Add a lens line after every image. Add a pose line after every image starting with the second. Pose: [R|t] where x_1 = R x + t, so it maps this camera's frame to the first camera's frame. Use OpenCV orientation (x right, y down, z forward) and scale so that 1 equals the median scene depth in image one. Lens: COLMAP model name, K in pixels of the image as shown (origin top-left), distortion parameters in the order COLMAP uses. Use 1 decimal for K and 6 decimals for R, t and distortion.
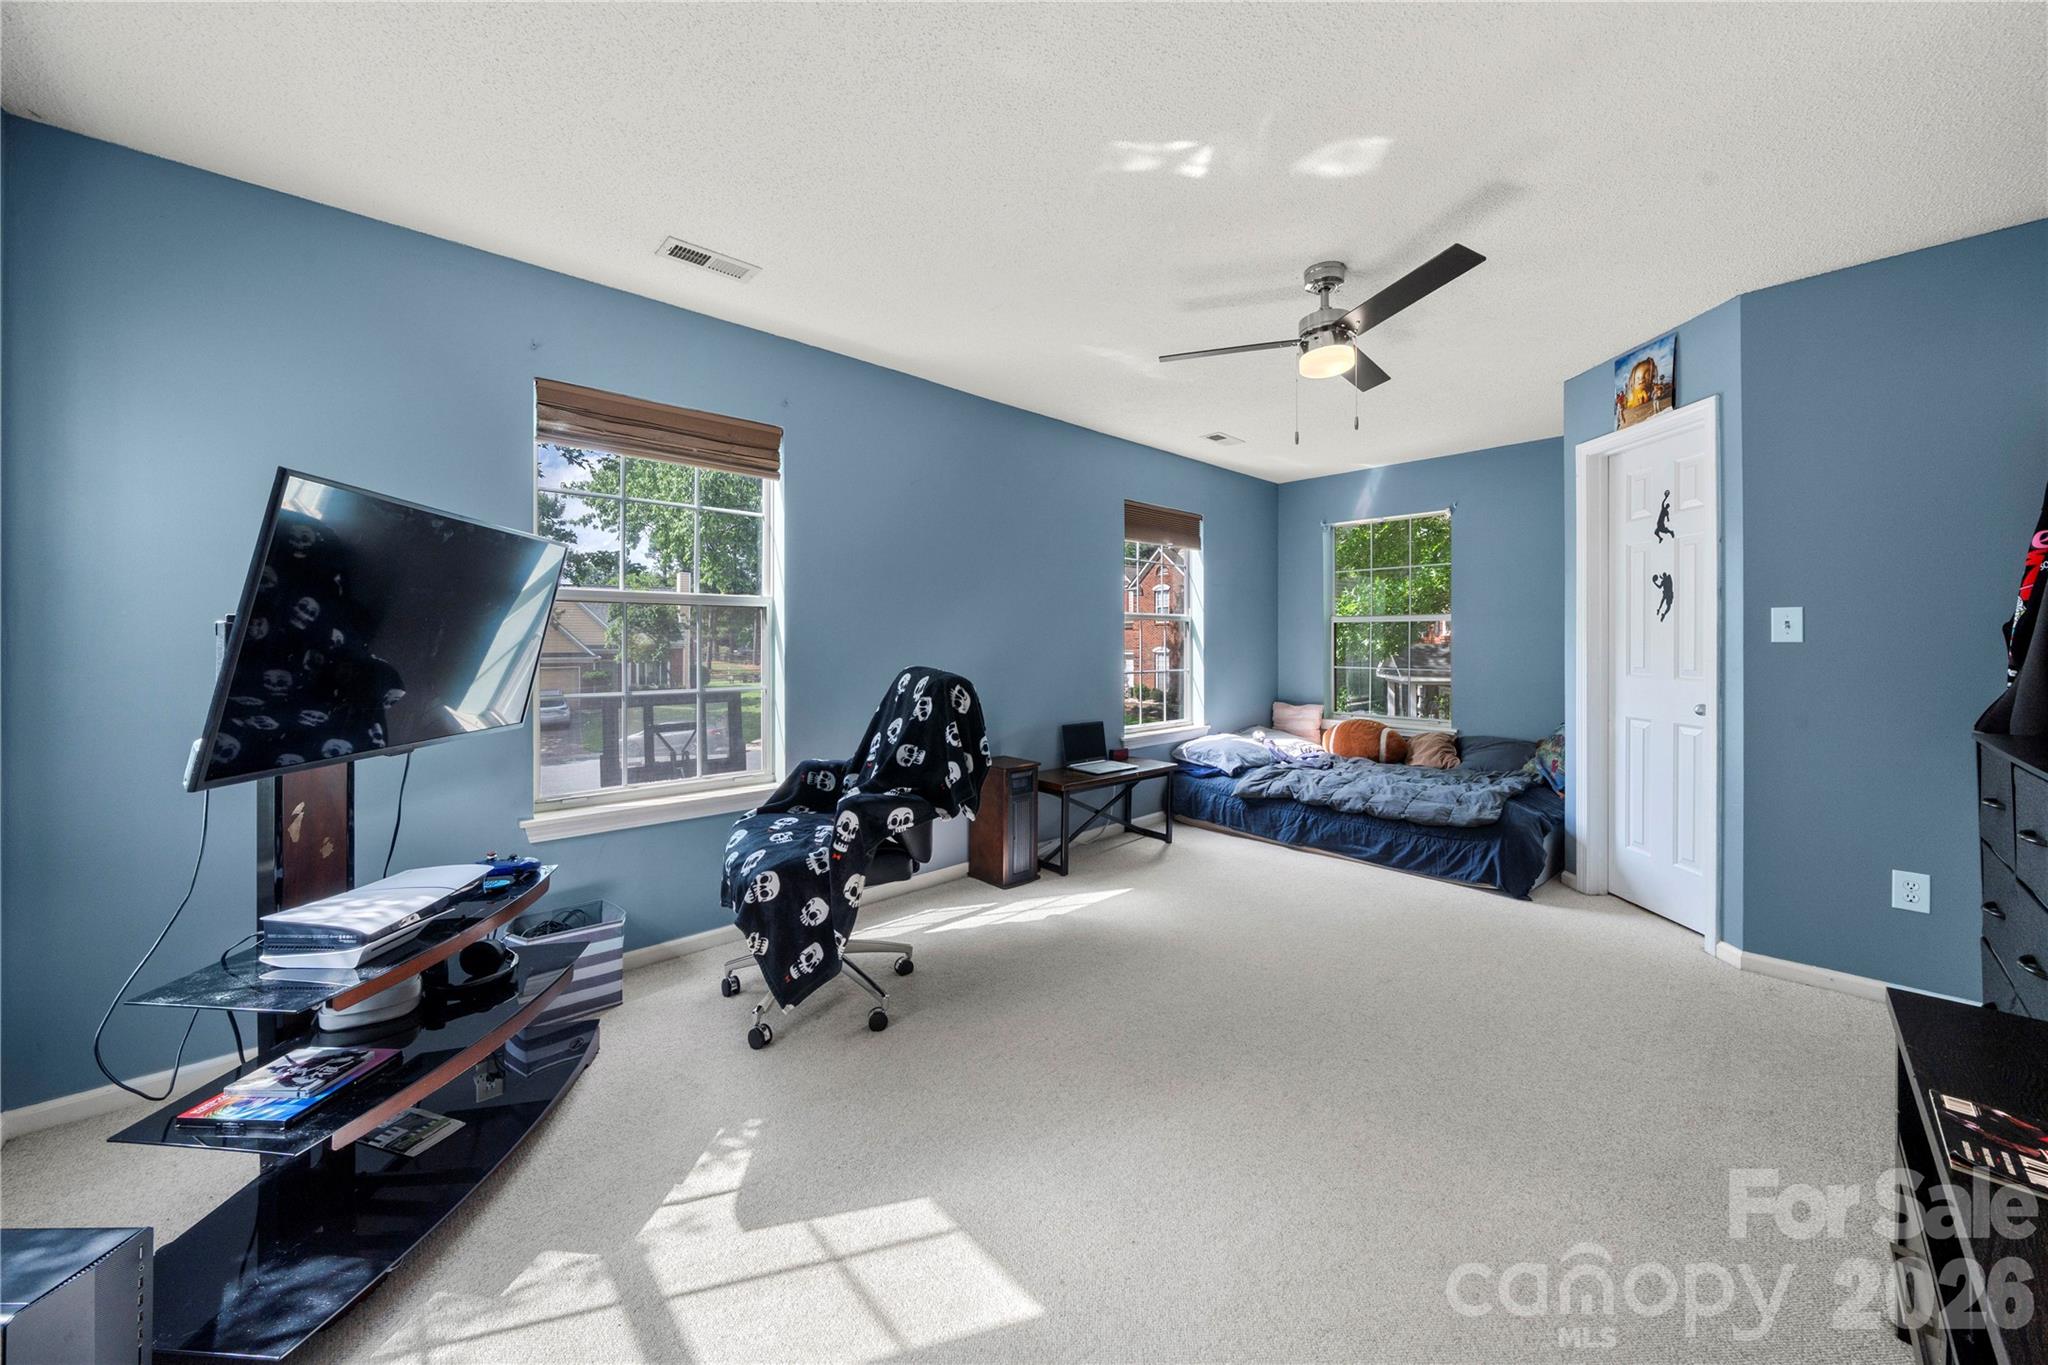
lens RADIAL K [[718.0, 0, 956.4], [0, 718.0, 639.3], [0, 0, 1]] dist [-0.000087, 0.000015]
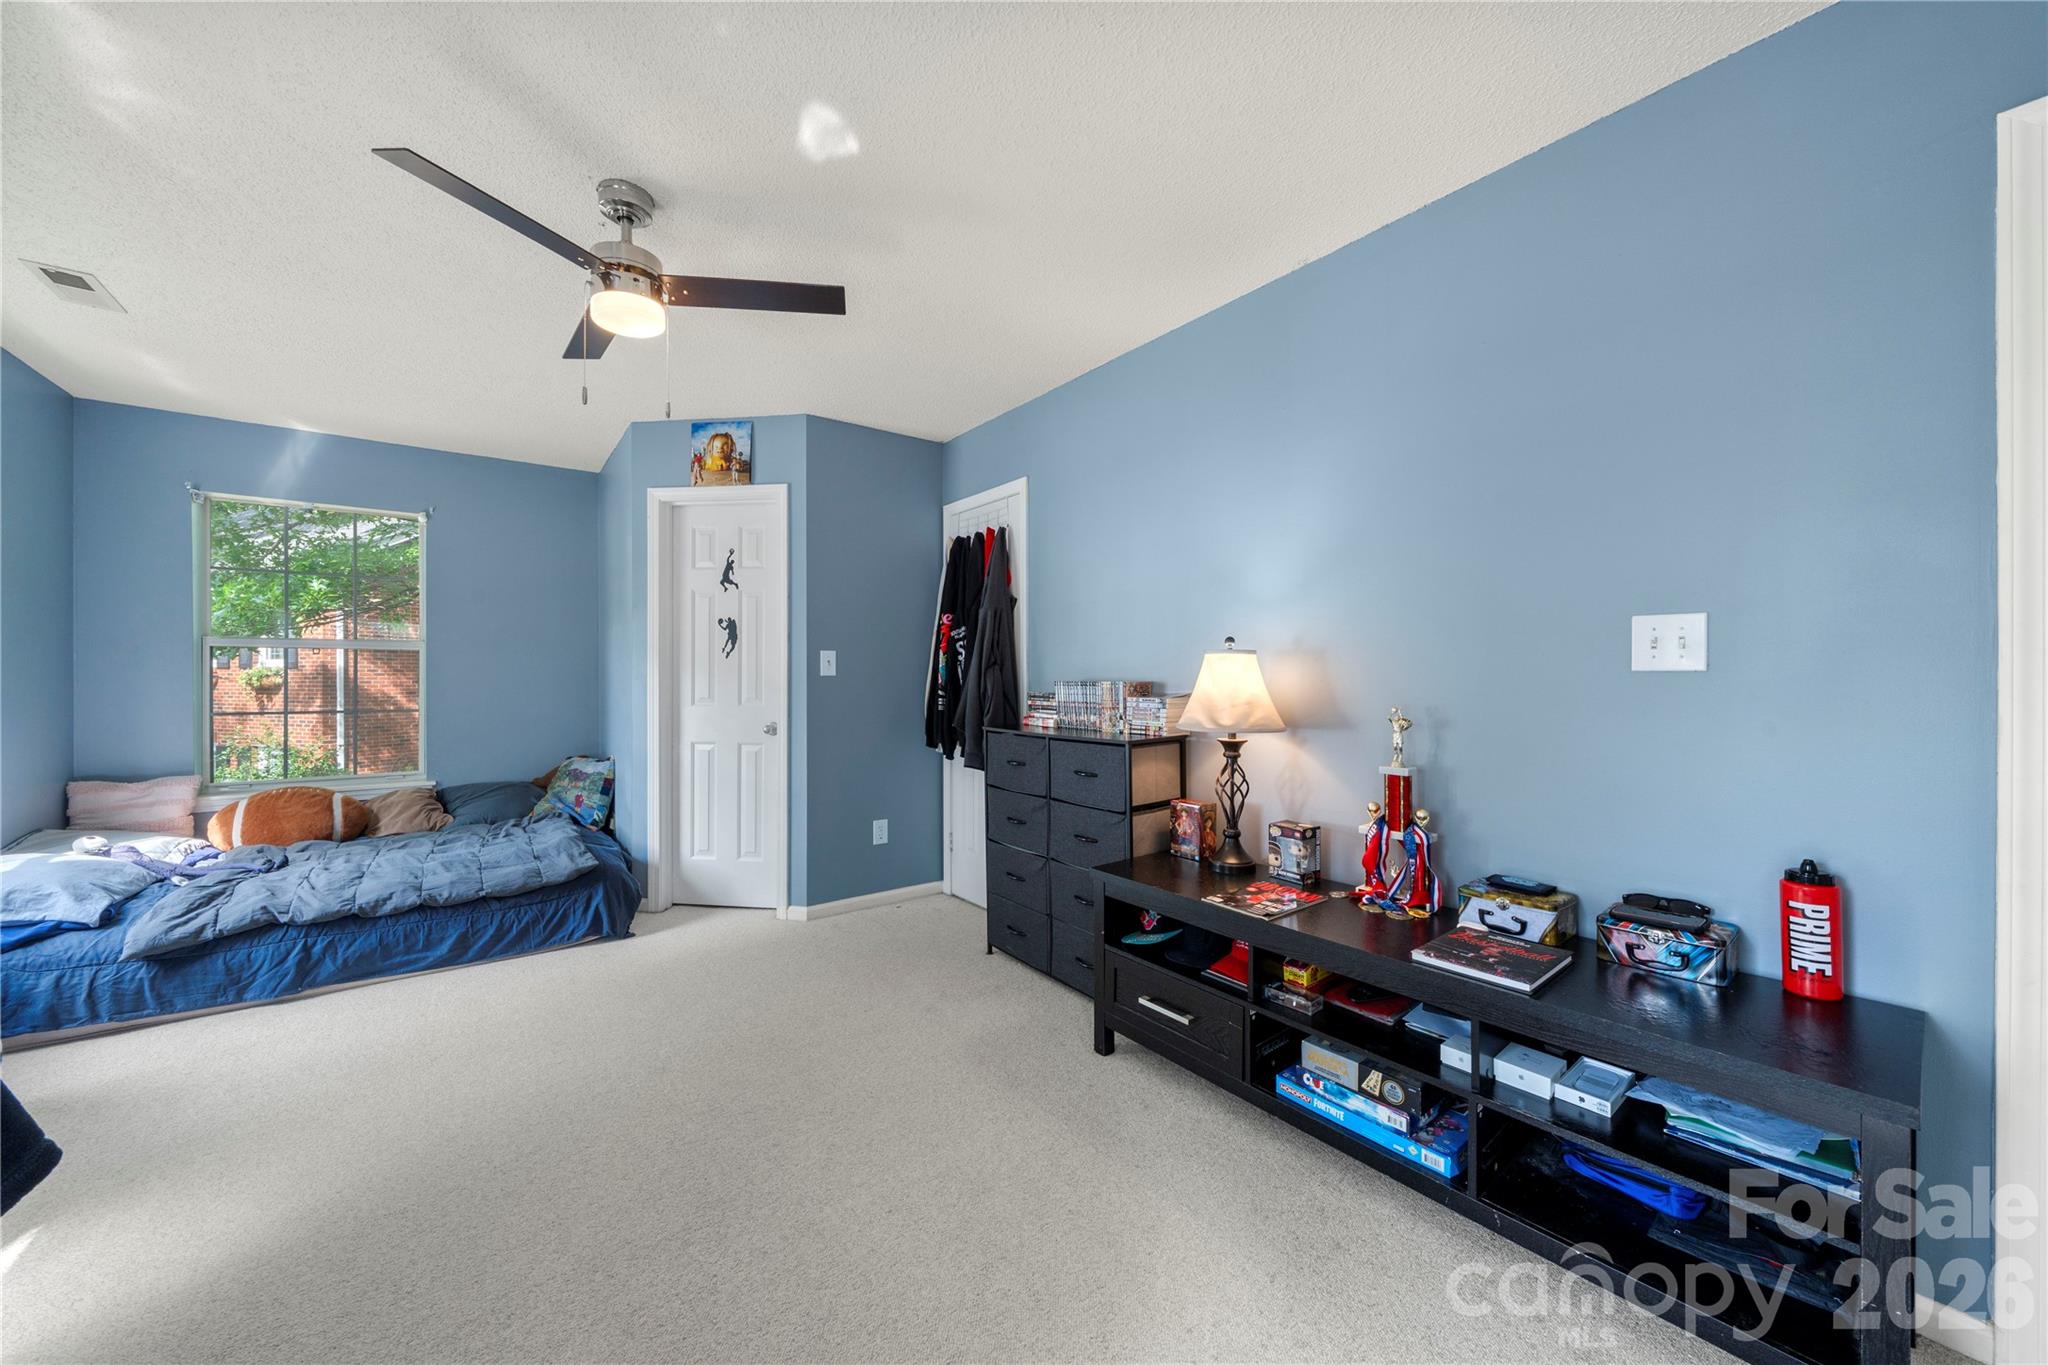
lens RADIAL K [[755.0, 0, 1025.1], [0, 755.0, 679.0], [0, 0, 1]] dist [0.002077, 0.000157]
pose [[0.040457, -0.002936, 0.999177, -0.209794], [-0.002434, 0.999992, 0.003037, 0.003722], [-0.999178, -0.002554, 0.040449, 0.391936]]
